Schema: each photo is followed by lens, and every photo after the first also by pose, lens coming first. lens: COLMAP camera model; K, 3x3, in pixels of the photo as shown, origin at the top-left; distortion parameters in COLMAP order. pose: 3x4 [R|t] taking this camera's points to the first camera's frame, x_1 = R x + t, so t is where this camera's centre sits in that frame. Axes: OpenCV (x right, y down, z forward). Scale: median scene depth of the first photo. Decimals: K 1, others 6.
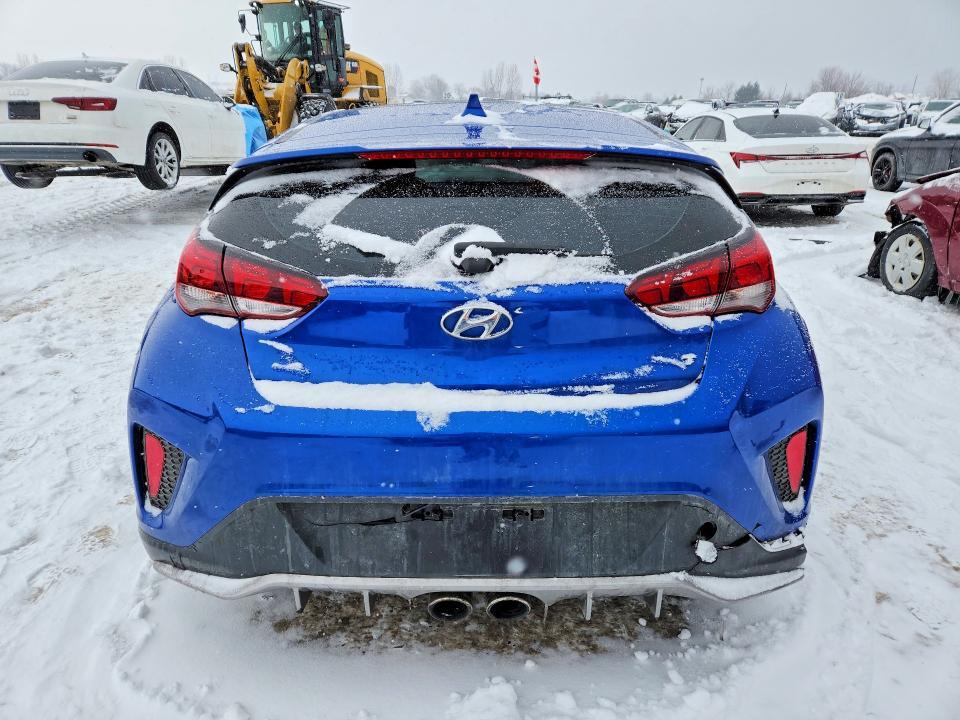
lens RADIAL K [[668.5, 0, 477.8], [0, 668.5, 365.1], [0, 0, 1]] dist [0.049292, -0.004659]
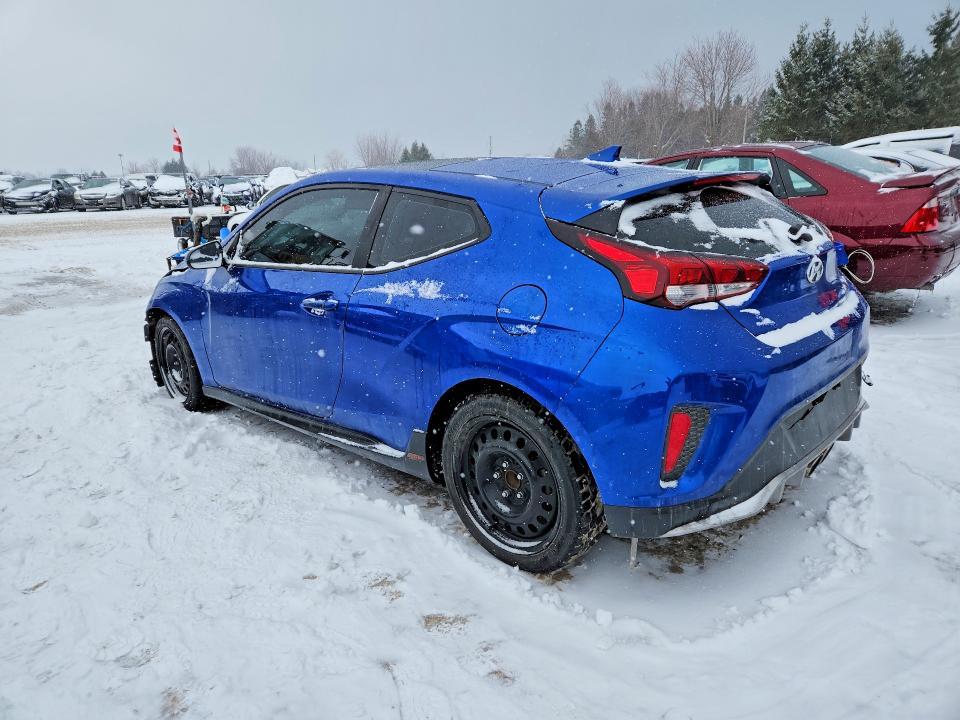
lens RADIAL K [[668.5, 0, 474.8], [0, 668.5, 355.3], [0, 0, 1]] dist [0.049292, -0.004659]
pose [[0.667429, -0.216241, 0.712586, -1.656158], [0.296305, 0.955014, 0.012280, -0.124995], [-0.683185, 0.202947, 0.701478, 0.416000]]
